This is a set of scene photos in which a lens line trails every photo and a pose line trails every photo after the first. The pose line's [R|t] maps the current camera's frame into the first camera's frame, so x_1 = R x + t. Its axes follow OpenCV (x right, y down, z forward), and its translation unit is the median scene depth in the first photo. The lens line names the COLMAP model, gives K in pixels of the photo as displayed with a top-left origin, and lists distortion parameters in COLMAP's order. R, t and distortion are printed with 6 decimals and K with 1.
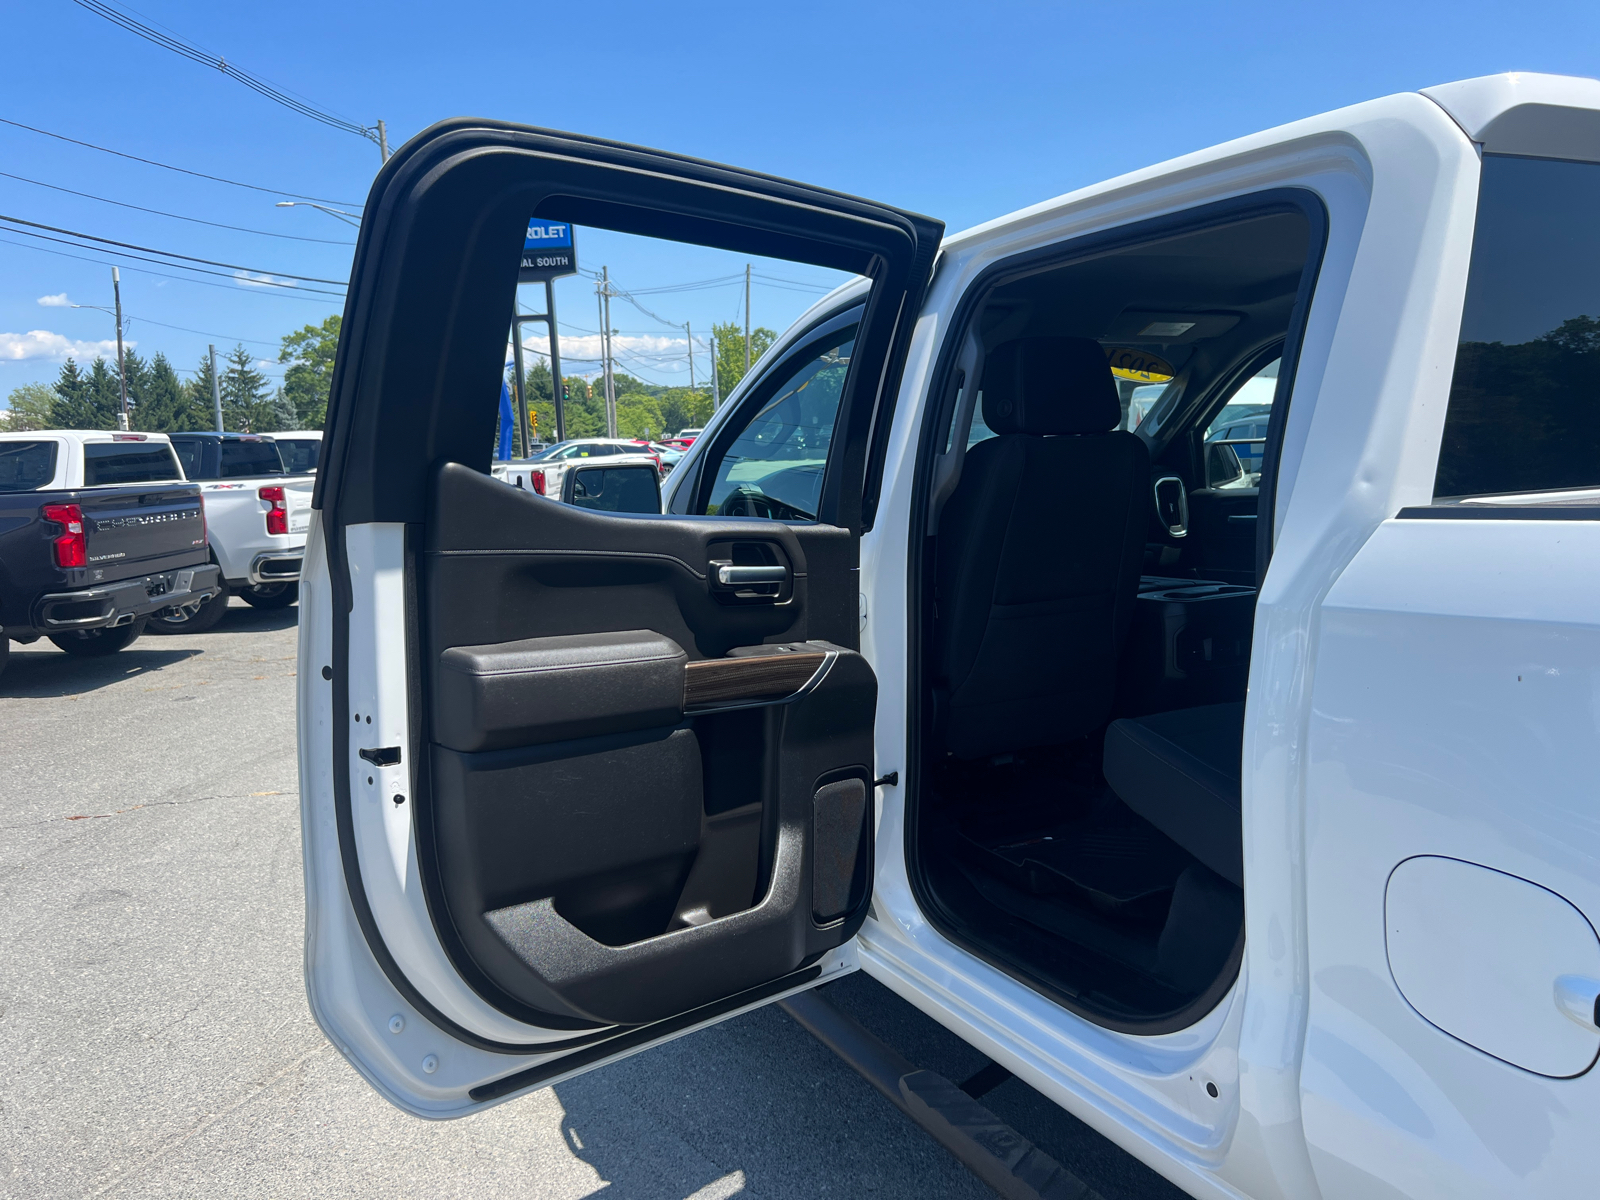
lens RADIAL K [[1213.3, 0, 796.4], [0, 1213.3, 611.2], [0, 0, 1]] dist [0.050673, -0.061399]
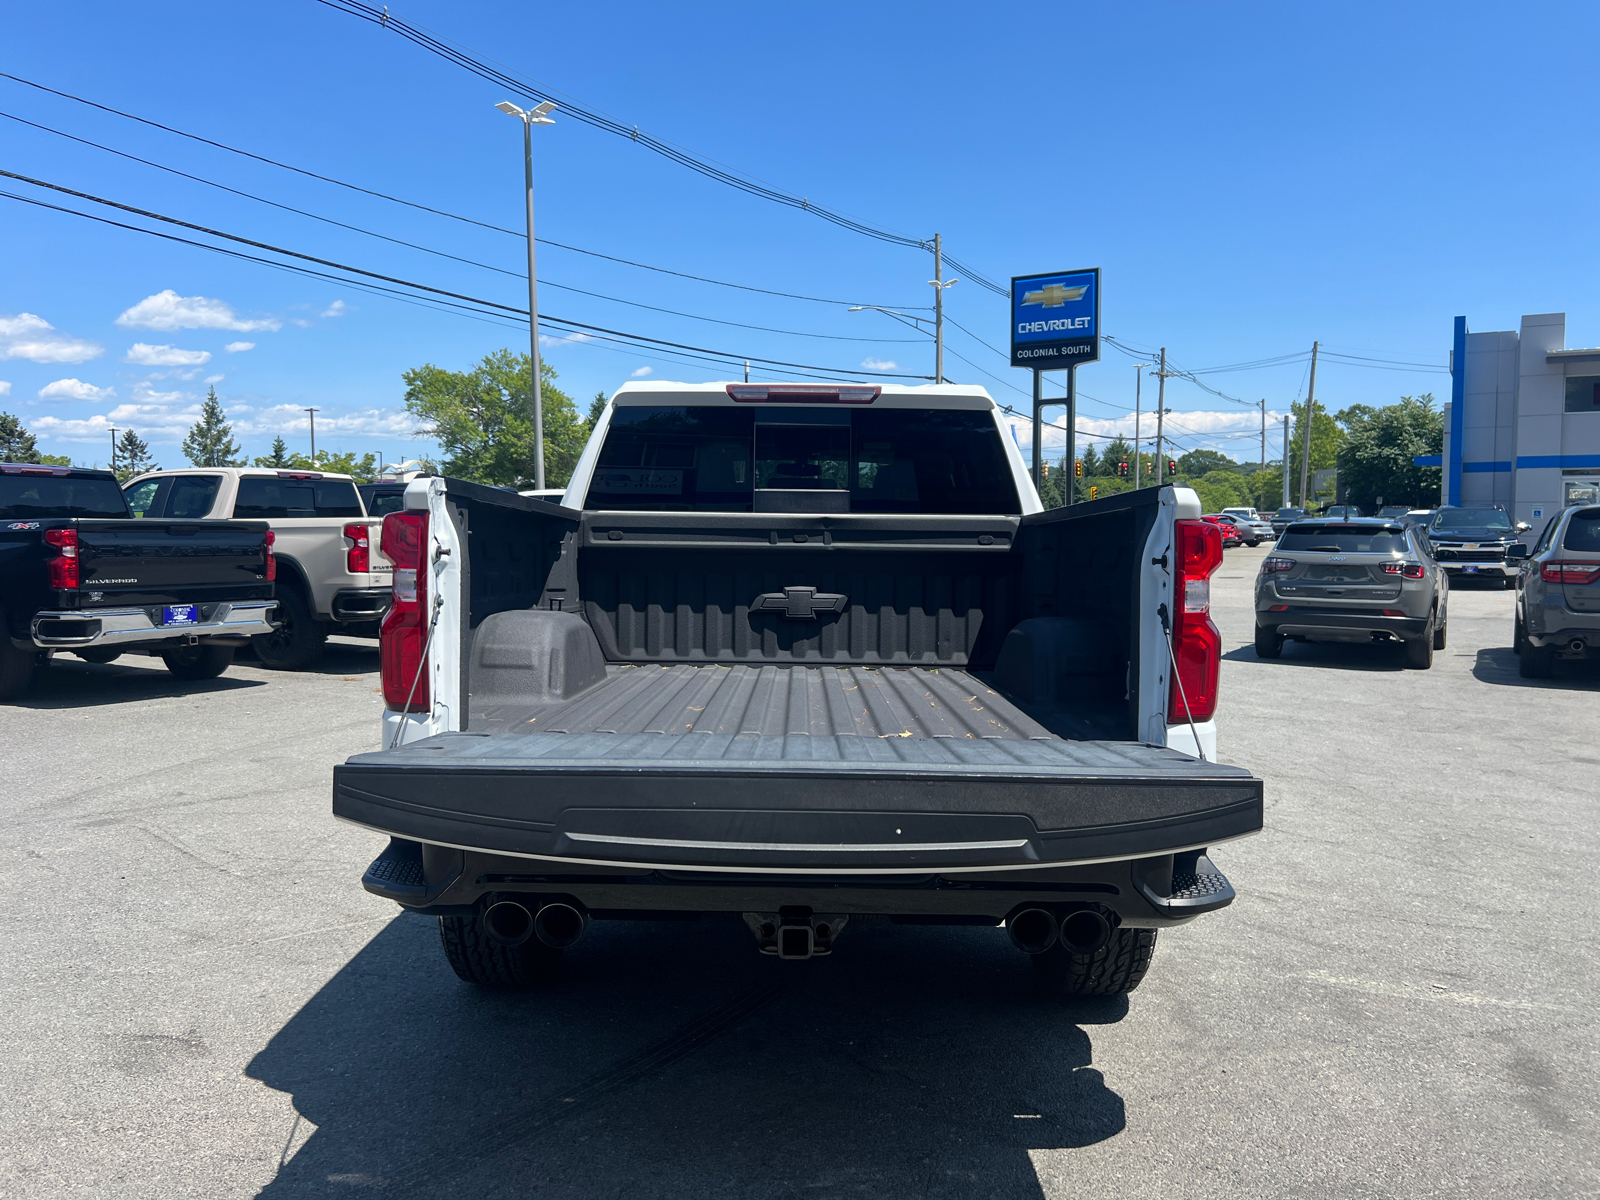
lens RADIAL K [[1211.8, 0, 783.2], [0, 1211.8, 599.4], [0, 0, 1]] dist [0.055032, -0.061662]
pose [[0.885382, 0.071669, -0.459306, 0.081378], [-0.103531, 0.993629, -0.044527, 0.007691], [0.453188, 0.086976, 0.887162, -0.053485]]
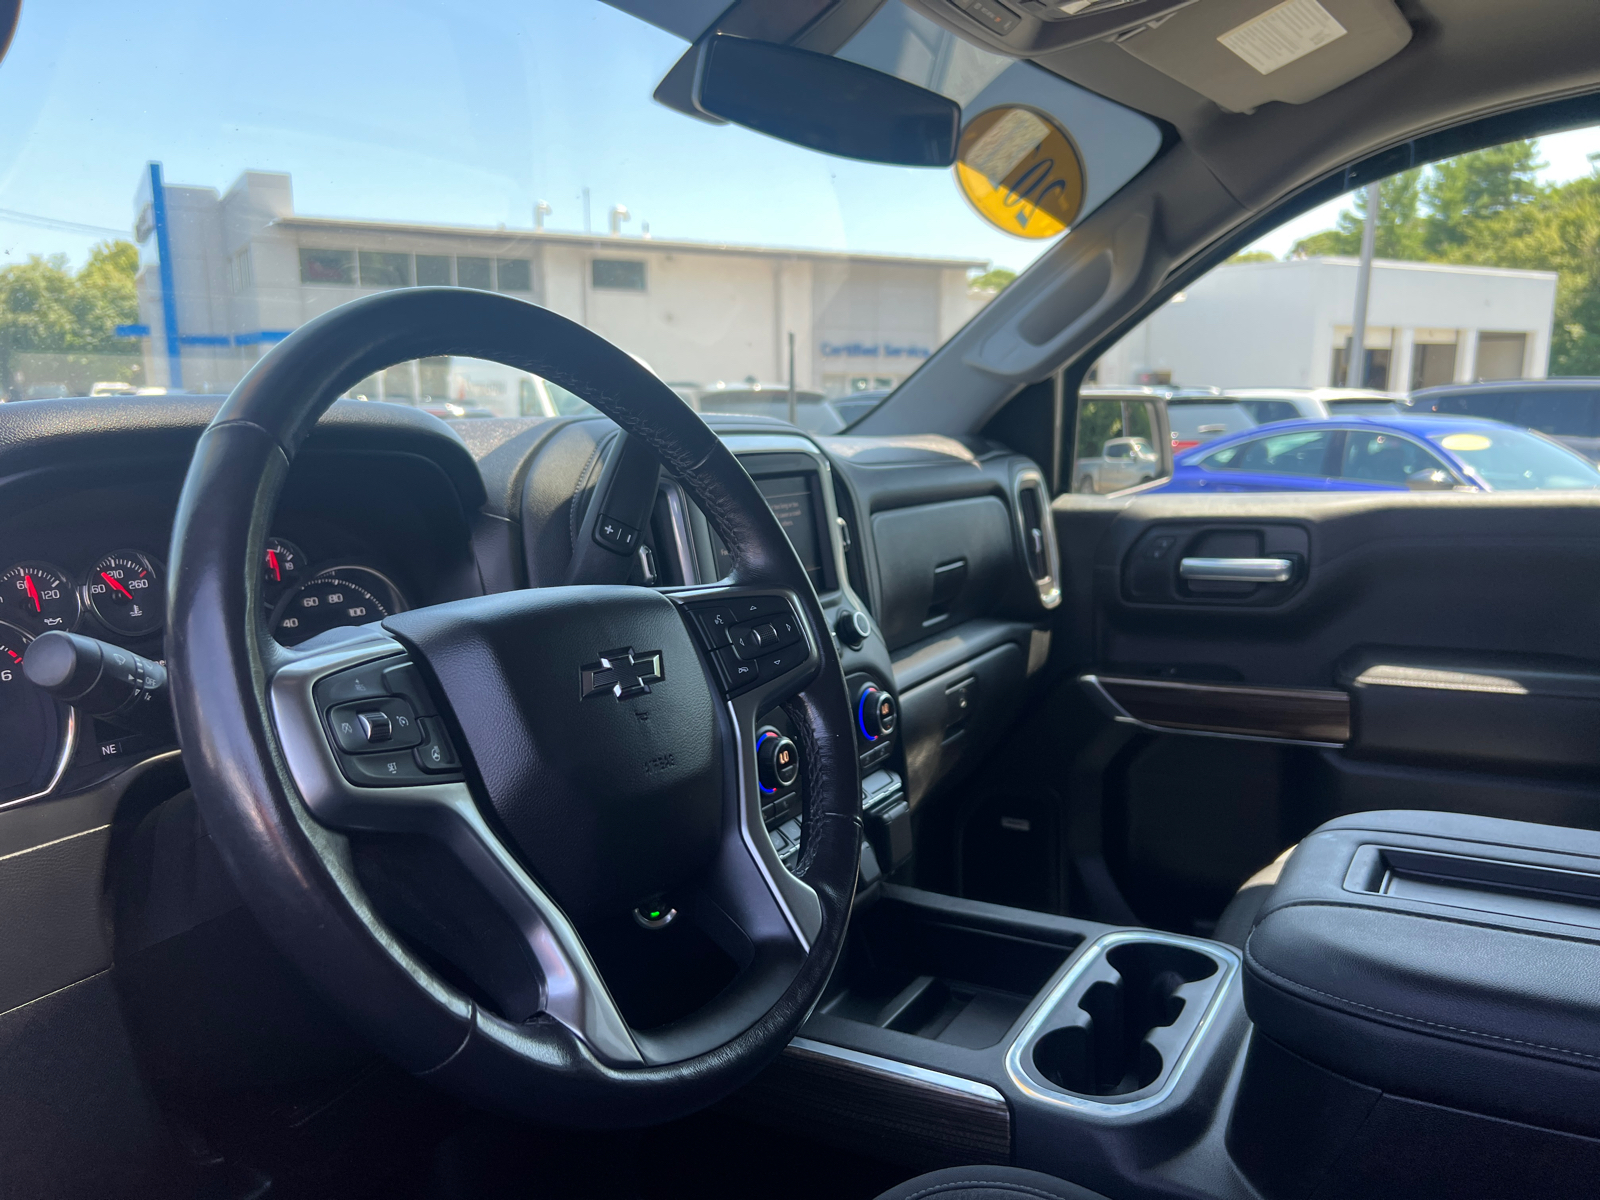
lens RADIAL K [[1213.3, 0, 796.4], [0, 1213.3, 611.2], [0, 0, 1]] dist [0.050673, -0.061399]
pose [[0.840452, -0.054317, 0.539157, 0.000416], [0.045502, 0.998524, 0.029666, -0.007398], [-0.539972, -0.000400, 0.841683, 0.063791]]
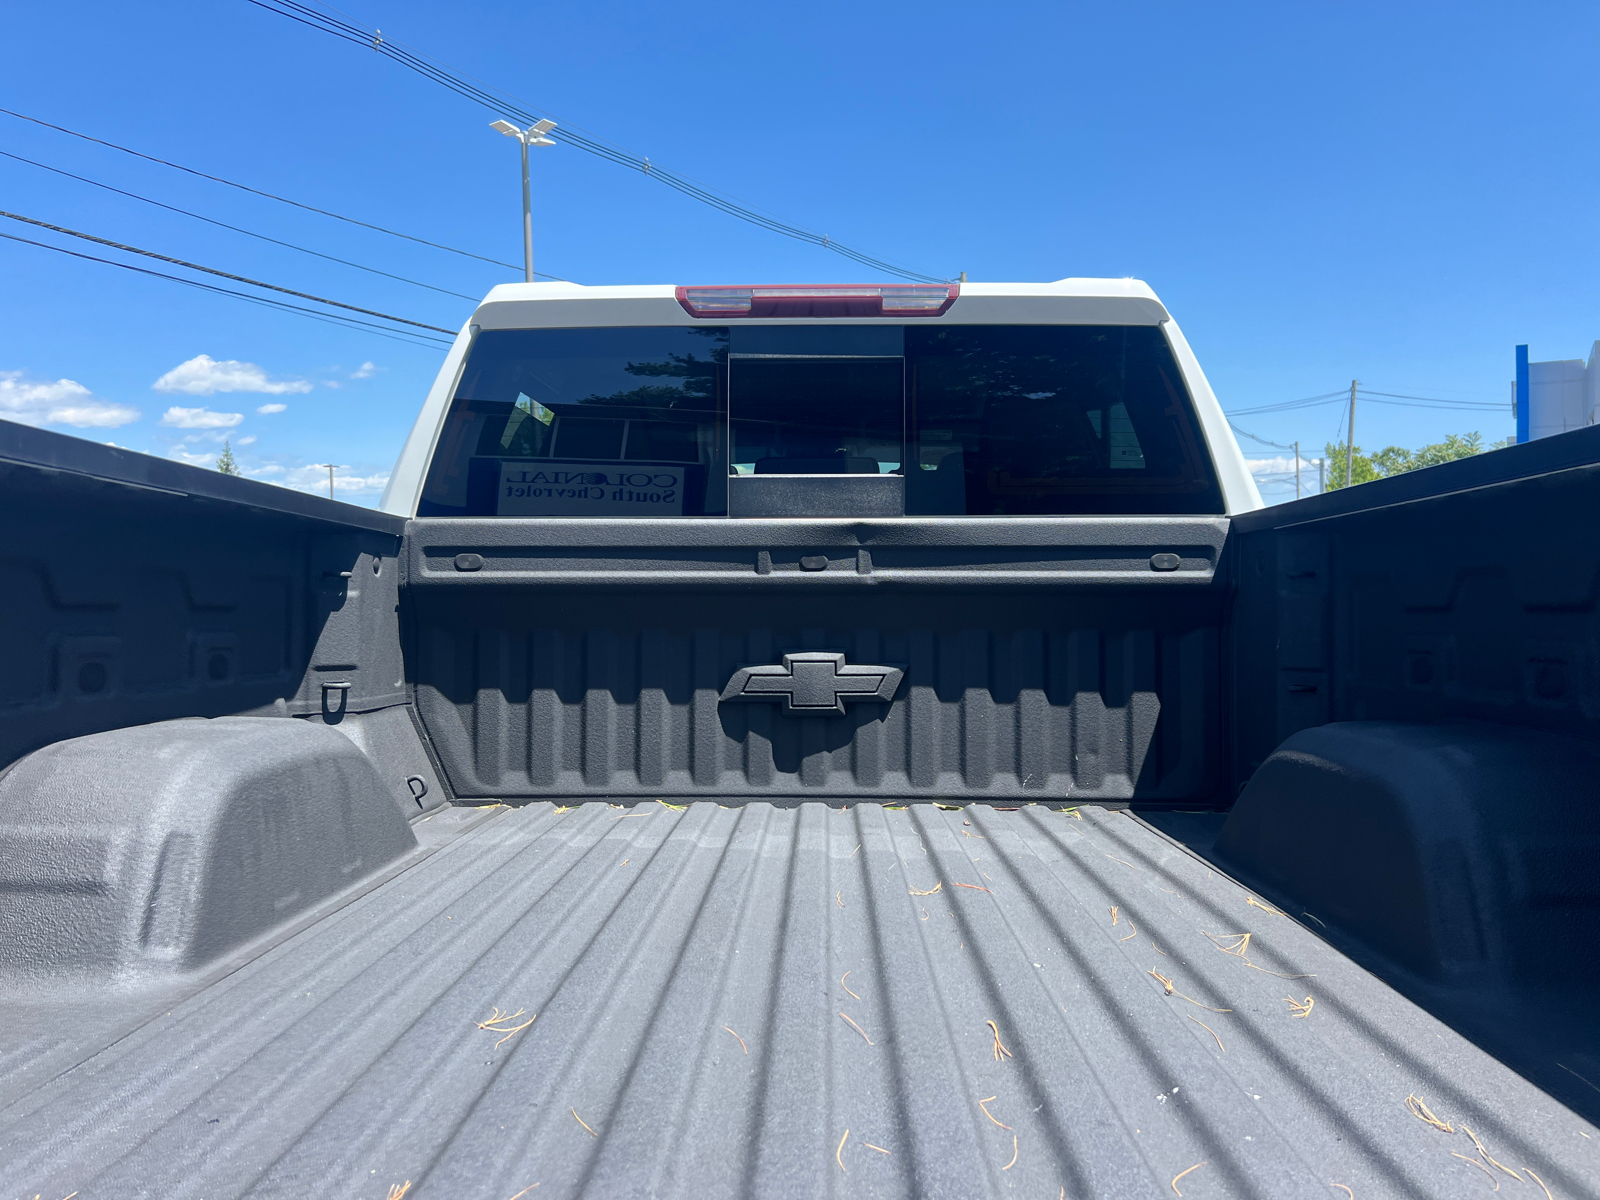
lens RADIAL K [[1211.8, 0, 783.2], [0, 1211.8, 599.4], [0, 0, 1]] dist [0.055032, -0.061662]
pose [[0.876187, 0.041700, -0.480163, 0.060201], [-0.093668, 0.991988, -0.084773, 0.004216], [0.472781, 0.119253, 0.873073, -0.010229]]
